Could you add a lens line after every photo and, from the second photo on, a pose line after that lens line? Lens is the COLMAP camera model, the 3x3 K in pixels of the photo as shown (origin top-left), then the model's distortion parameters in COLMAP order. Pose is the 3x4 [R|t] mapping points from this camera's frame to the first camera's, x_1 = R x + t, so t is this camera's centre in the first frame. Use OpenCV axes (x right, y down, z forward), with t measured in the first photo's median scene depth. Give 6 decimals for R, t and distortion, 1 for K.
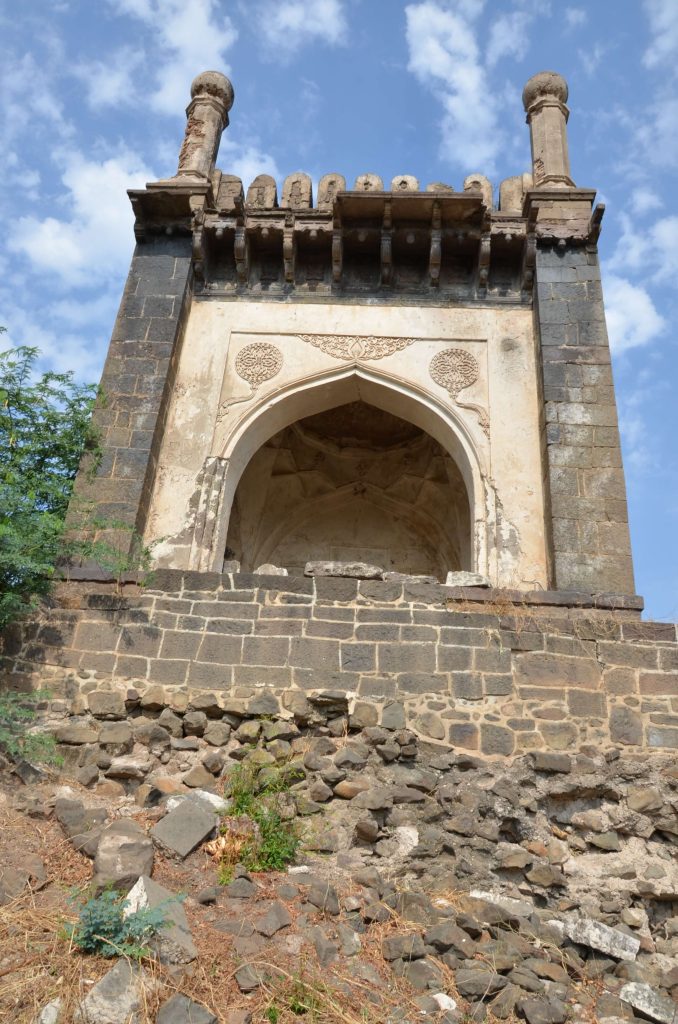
lens RADIAL K [[734.3, 0, 339.0], [0, 734.3, 512.0], [0, 0, 1]] dist [-0.004260, -0.001499]
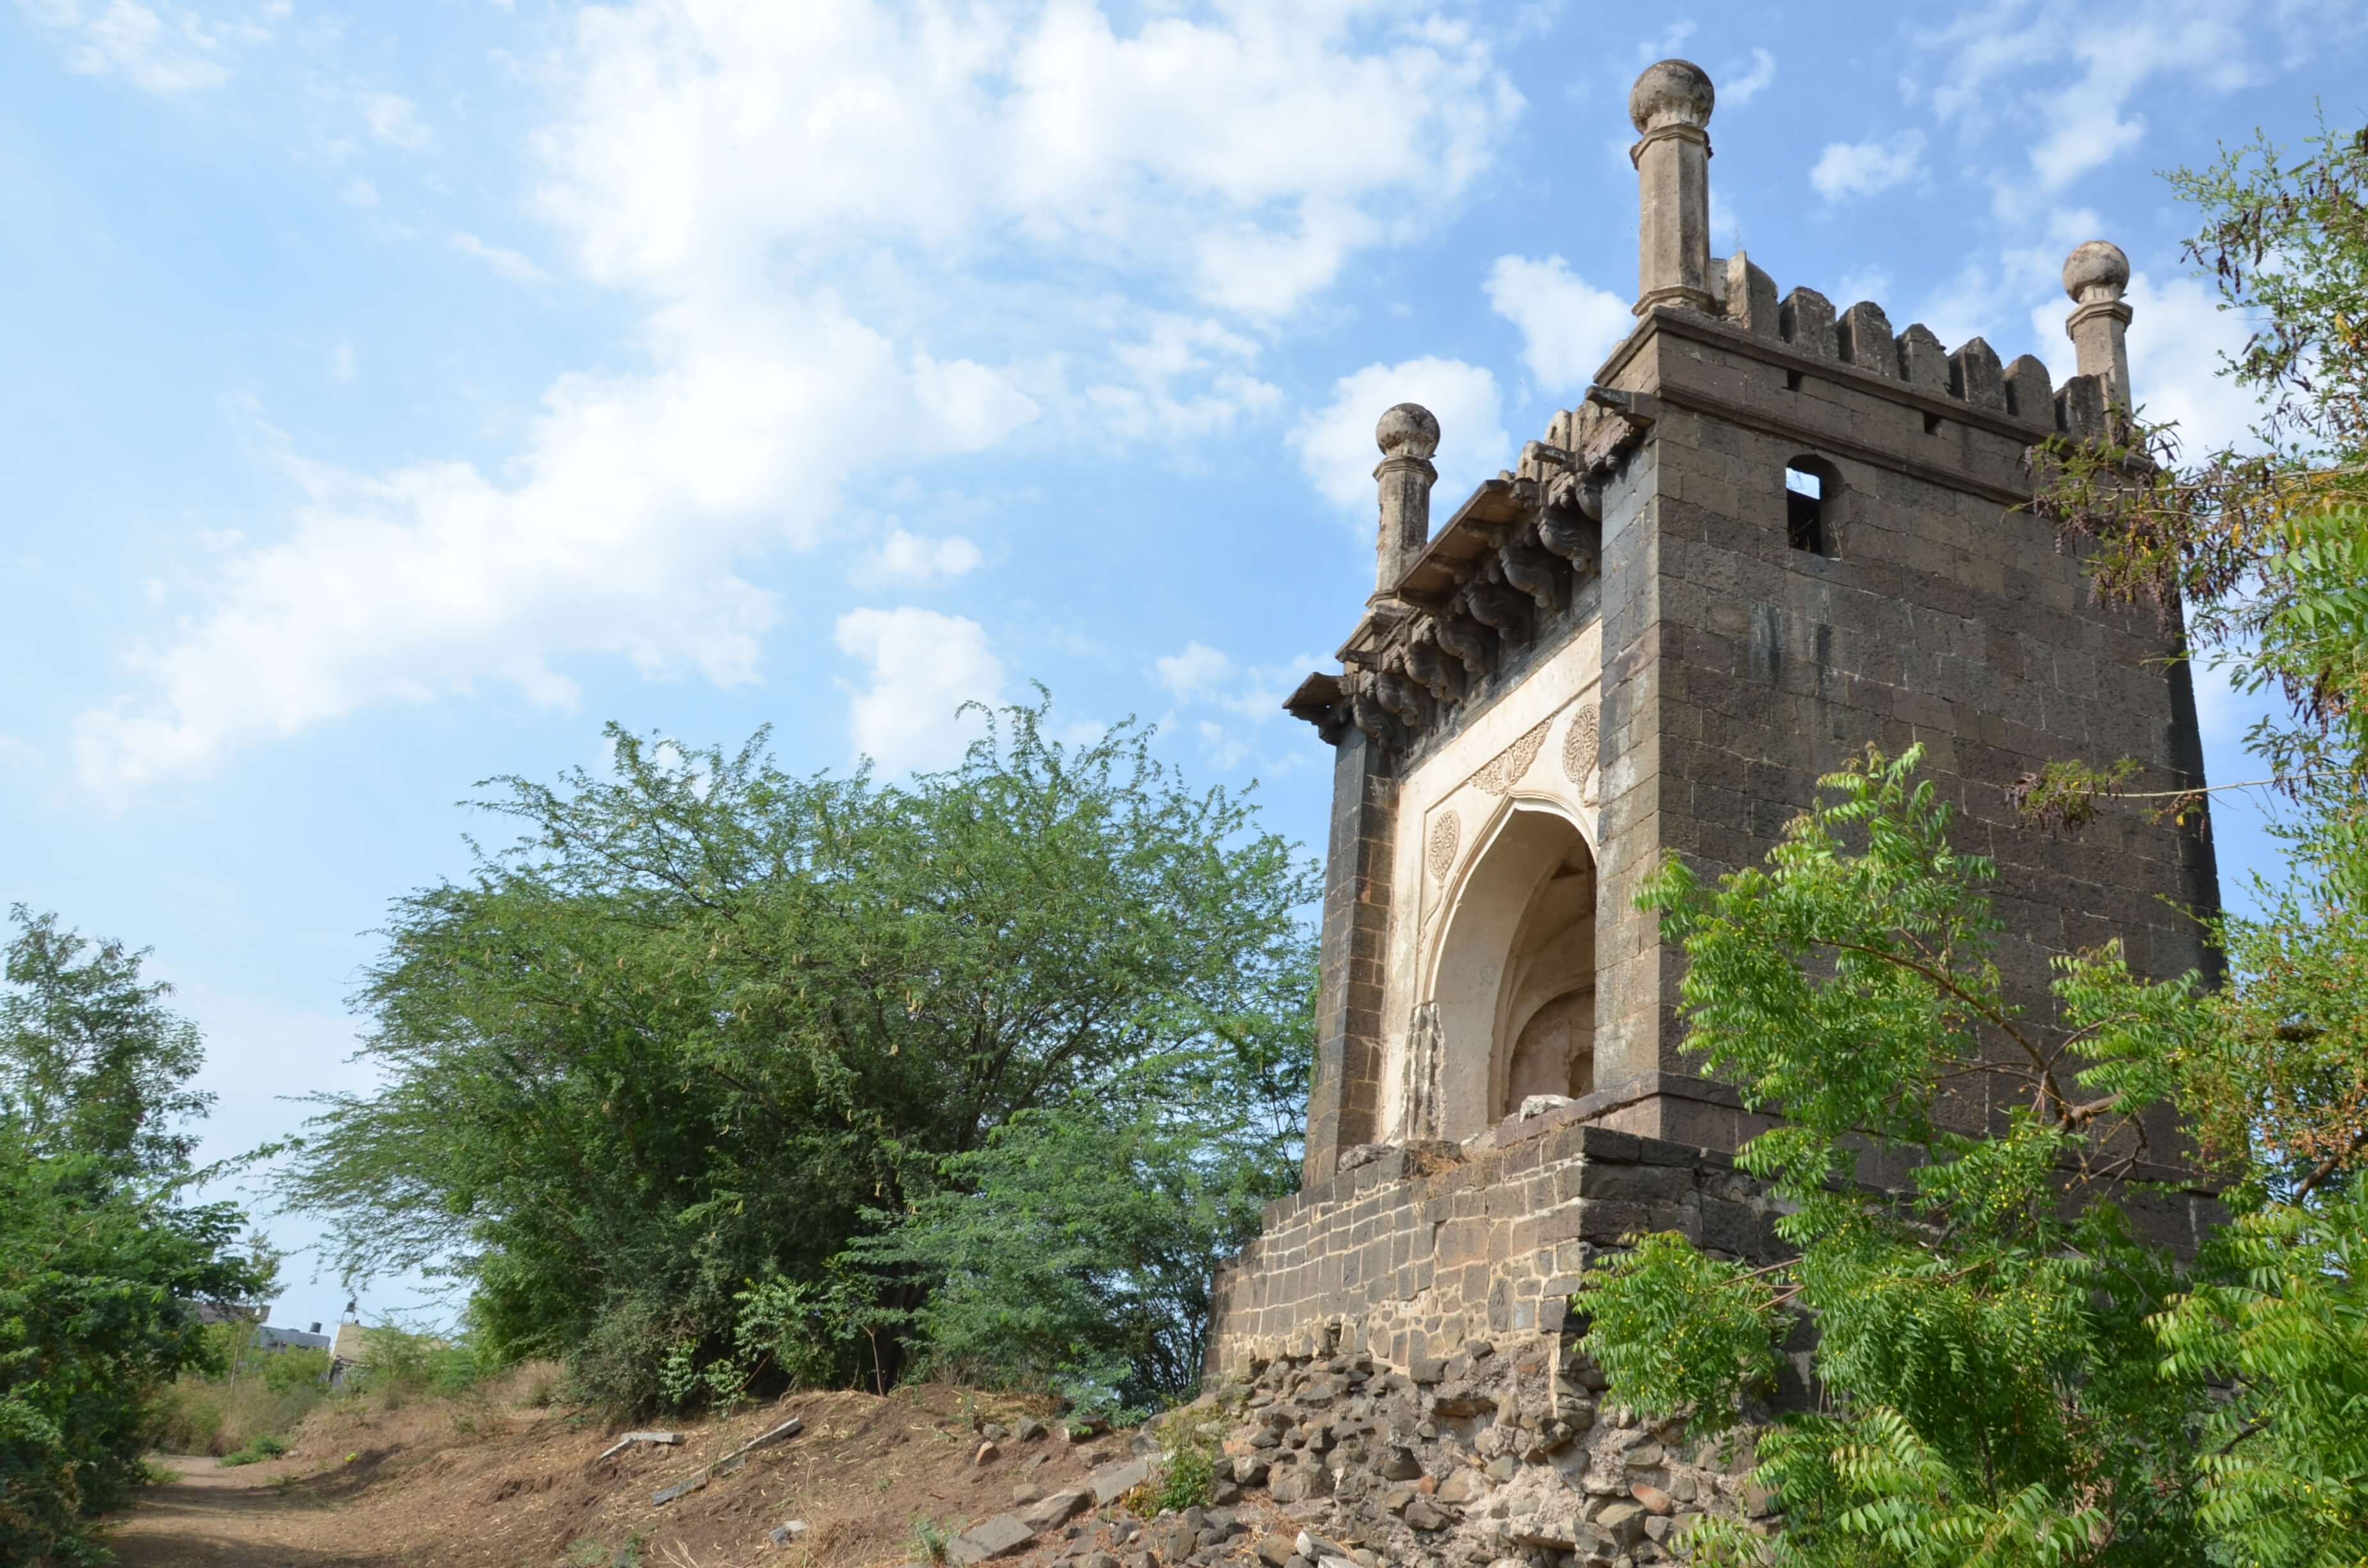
lens RADIAL K [[1697.8, 0, 1241.3], [0, 1697.8, 791.8], [0, 0, 1]] dist [-0.004260, -0.001499]
pose [[0.368092, -0.406085, -0.836423, 1.286474], [0.342143, 0.895621, -0.284256, 0.157520], [0.864550, -0.181543, 0.468610, 0.077123]]
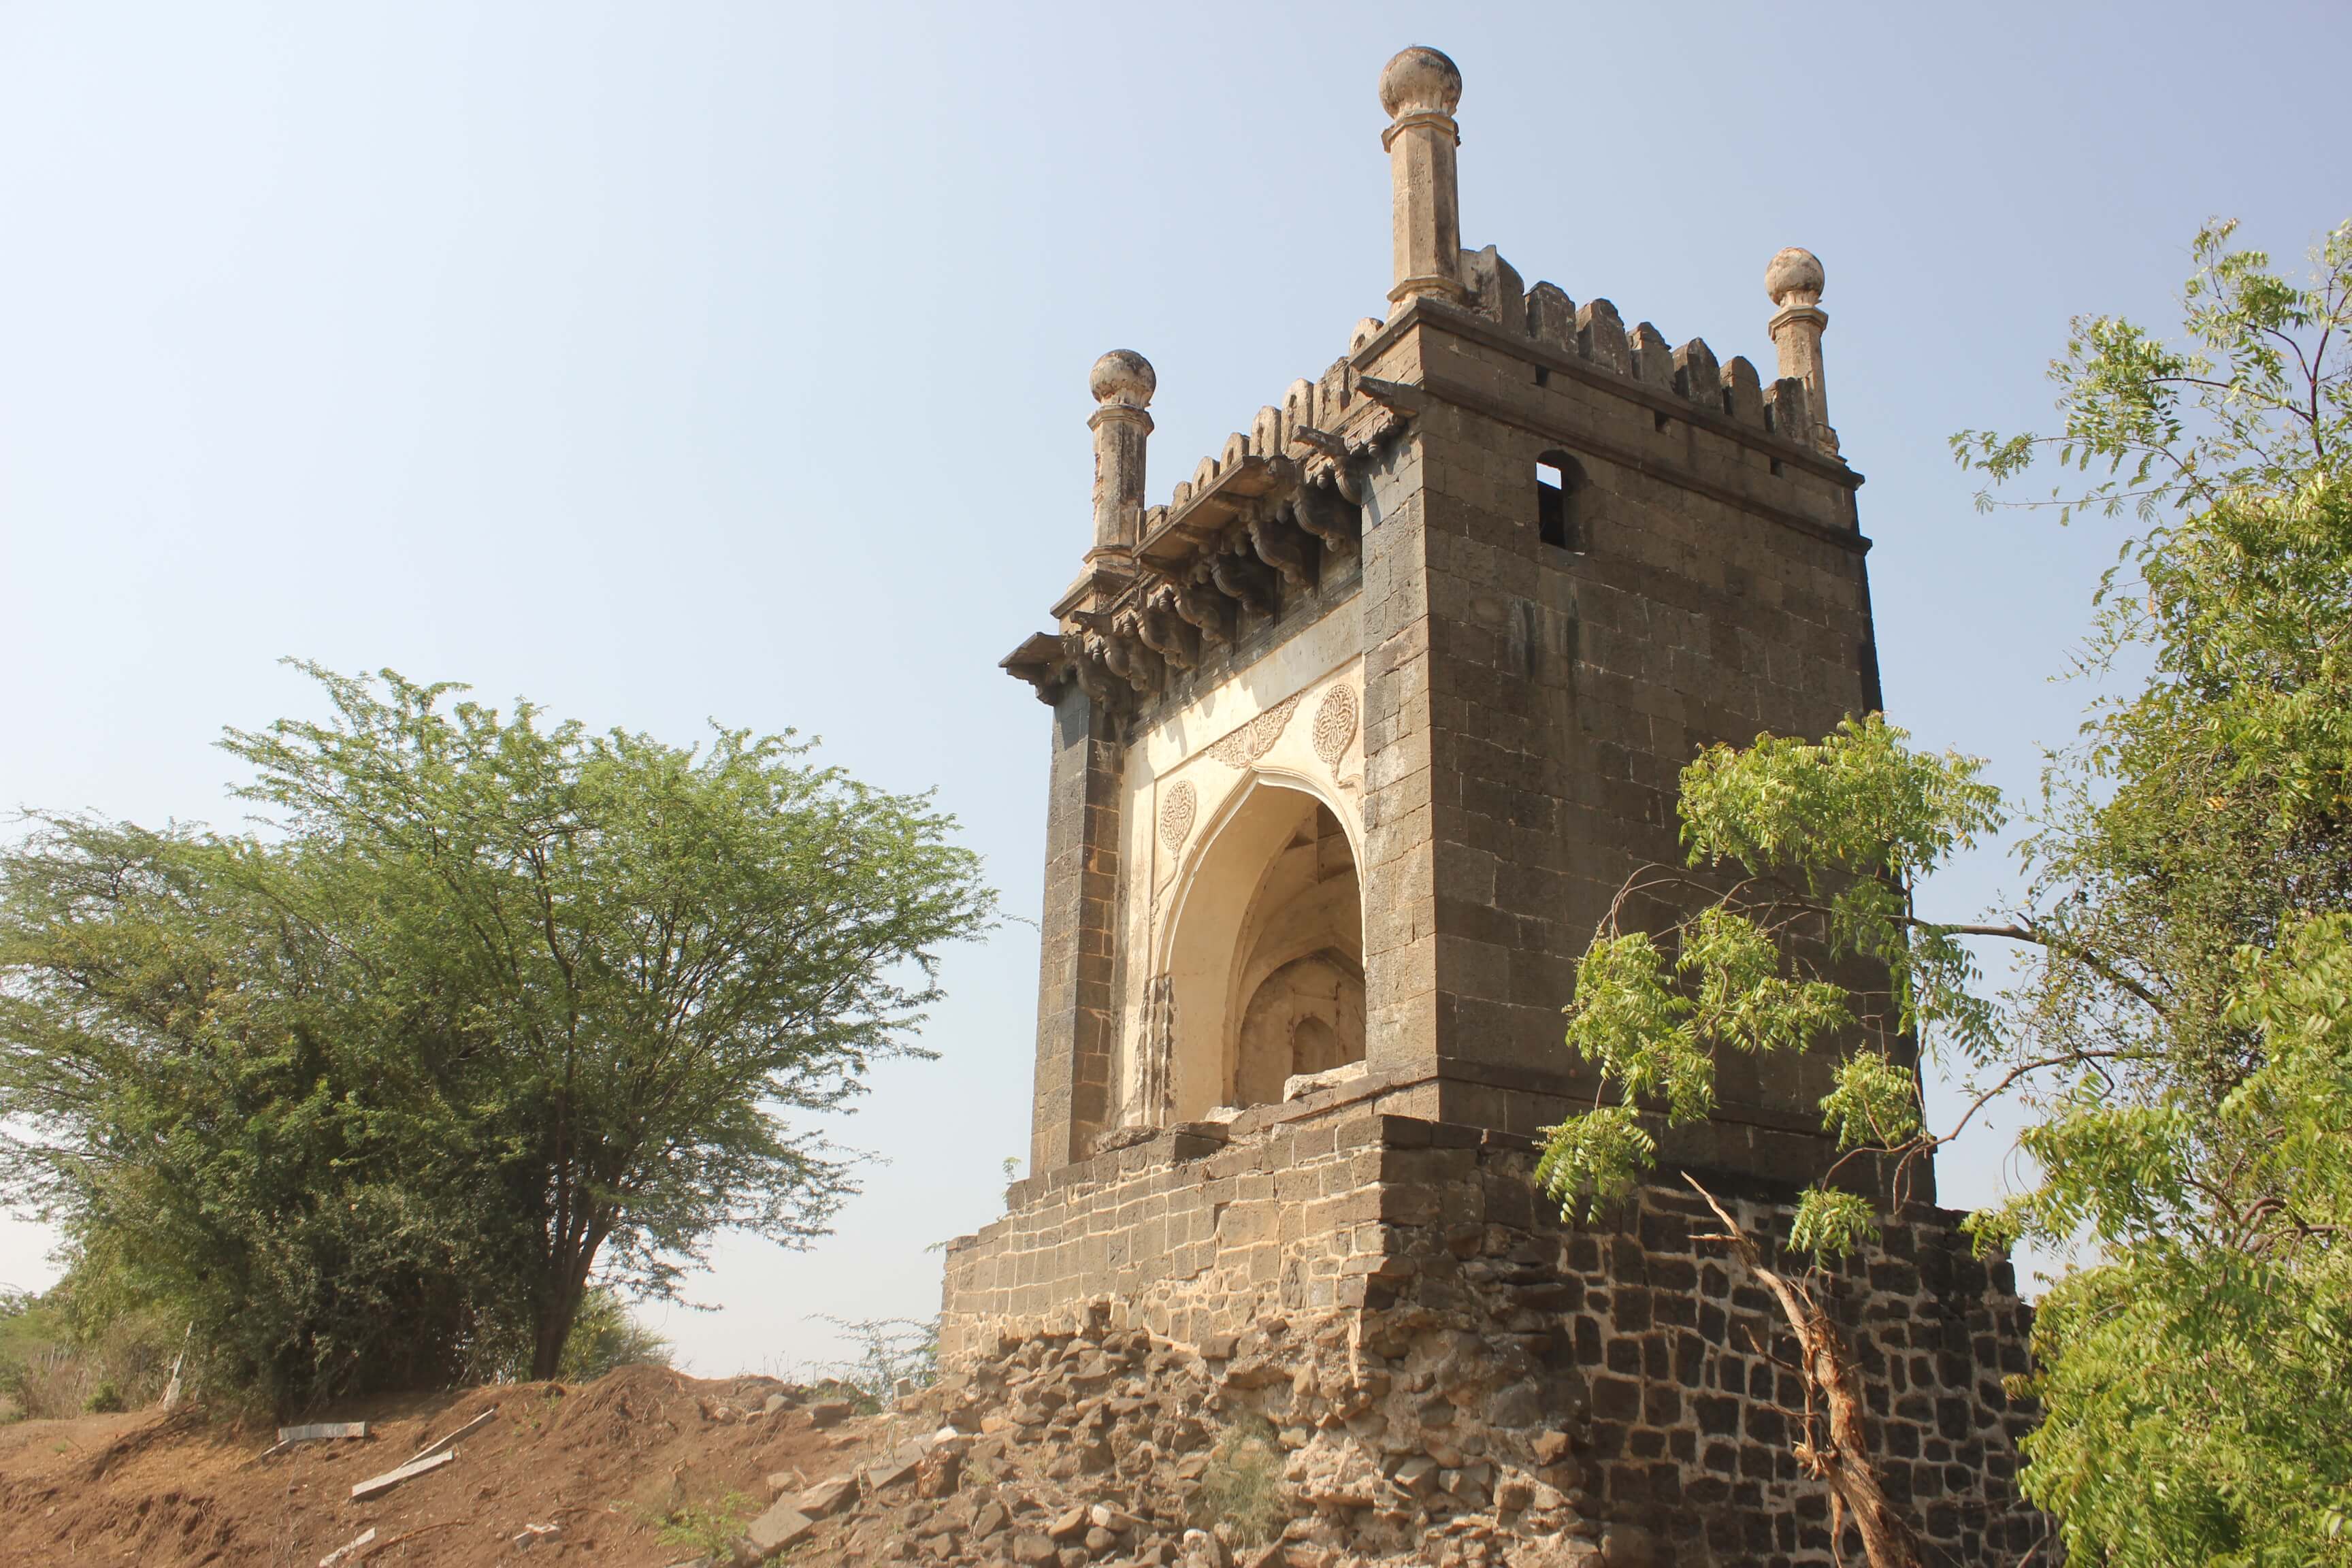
lens RADIAL K [[1835.9, 0, 1176.0], [0, 1835.9, 784.0], [0, 0, 1]] dist [-0.077630, 0.001152]
pose [[0.526447, -0.365902, -0.767443, 1.322436], [0.379447, 0.908886, -0.173048, 0.074206], [0.760837, -0.200104, 0.617321, -0.081495]]
